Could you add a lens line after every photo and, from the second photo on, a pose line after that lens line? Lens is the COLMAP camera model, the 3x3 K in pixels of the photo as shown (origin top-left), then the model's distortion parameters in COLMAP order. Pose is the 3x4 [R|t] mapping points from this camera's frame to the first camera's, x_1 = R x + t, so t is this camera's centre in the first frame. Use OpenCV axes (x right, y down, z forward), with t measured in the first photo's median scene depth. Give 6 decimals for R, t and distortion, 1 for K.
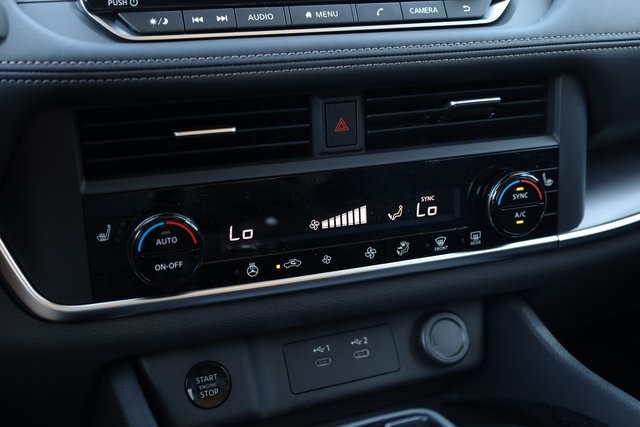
lens RADIAL K [[851.5, 0, 325.1], [0, 851.5, 213.3], [0, 0, 1]] dist [0.072845, 0.000000]
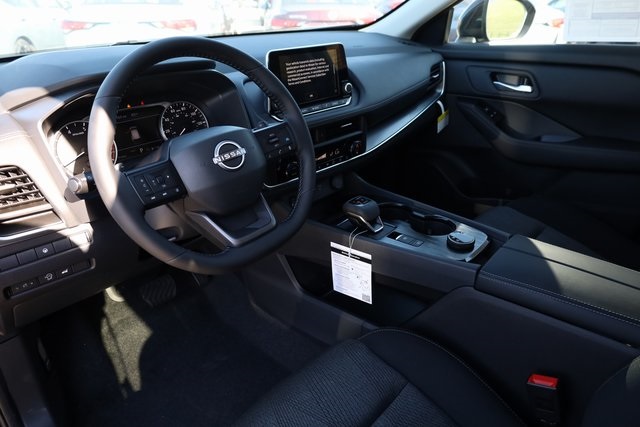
lens RADIAL K [[451.6, 0, 320.3], [0, 451.6, 217.2], [0, 0, 1]] dist [-0.007141, -0.001861]
pose [[0.907621, -0.161753, 0.387376, -0.857422], [0.075697, 0.970720, 0.227976, -0.204240], [-0.412910, -0.177593, 0.893290, -0.982781]]
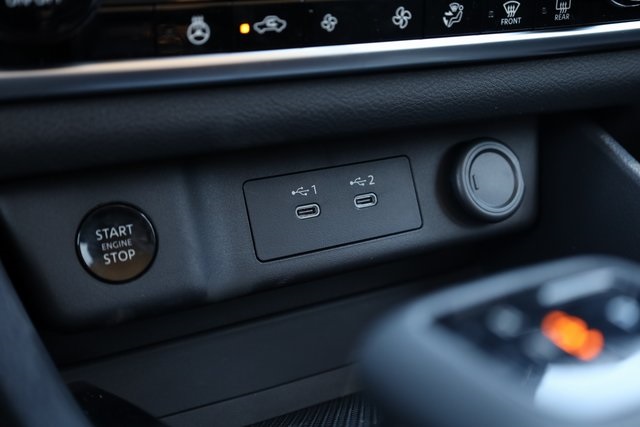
lens RADIAL K [[851.5, 0, 318.6], [0, 851.5, 213.1], [0, 0, 1]] dist [0.072845, 0.000000]
pose [[0.994618, 0.006880, 0.103382, -0.060579], [-0.018412, 0.993648, 0.111015, 0.112638], [-0.101961, -0.112321, 0.988427, 0.411823]]
